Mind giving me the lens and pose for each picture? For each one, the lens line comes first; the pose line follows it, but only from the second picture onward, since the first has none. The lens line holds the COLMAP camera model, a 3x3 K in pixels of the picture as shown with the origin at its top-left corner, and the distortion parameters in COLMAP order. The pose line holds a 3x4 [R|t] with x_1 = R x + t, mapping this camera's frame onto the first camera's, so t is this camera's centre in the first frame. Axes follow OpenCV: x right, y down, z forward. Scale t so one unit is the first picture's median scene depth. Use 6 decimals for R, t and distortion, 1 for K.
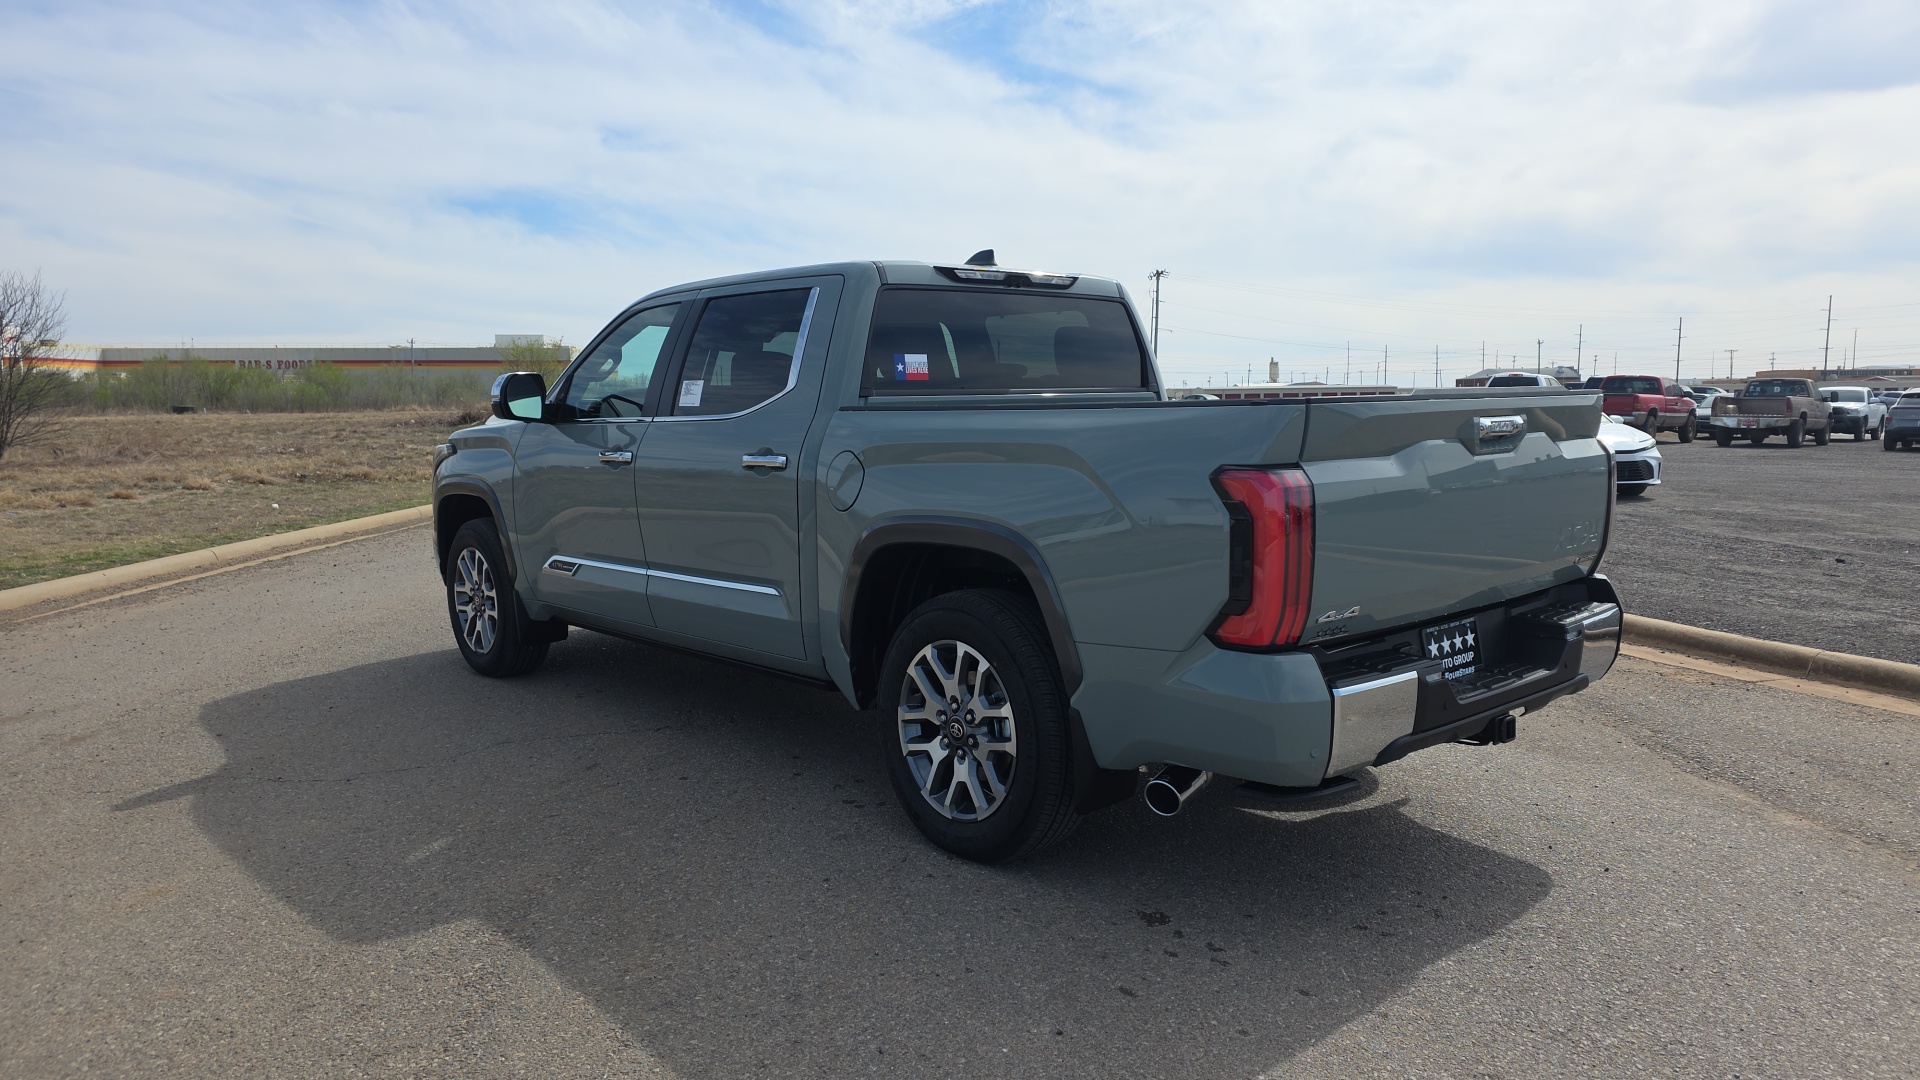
lens RADIAL K [[1305.5, 0, 1000.6], [0, 1305.5, 585.2], [0, 0, 1]] dist [0.056390, -0.048887]
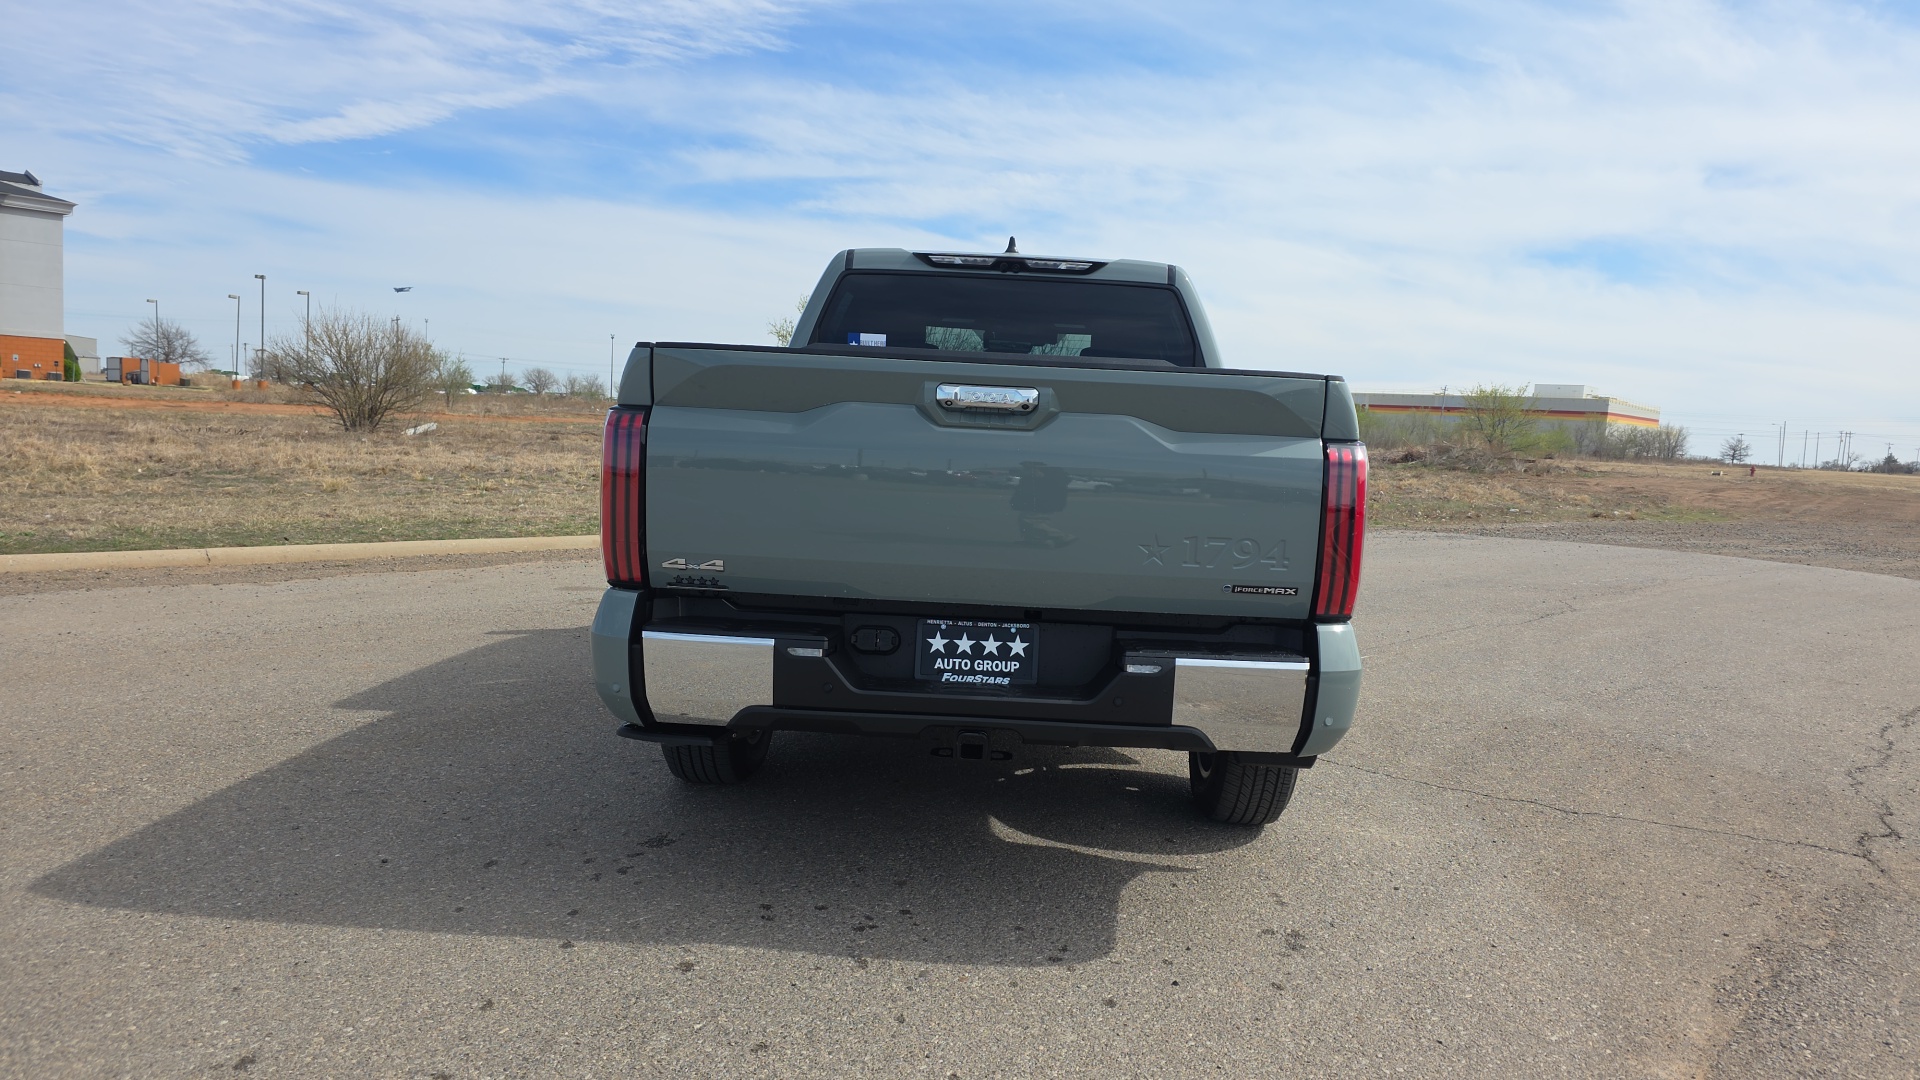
lens RADIAL K [[1305.5, 0, 1000.6], [0, 1305.5, 585.2], [0, 0, 1]] dist [0.056390, -0.048887]
pose [[0.716762, 0.133165, -0.684484, 0.696303], [-0.159120, 0.986933, 0.025383, -0.014386], [0.678920, 0.090722, 0.728585, 0.273692]]
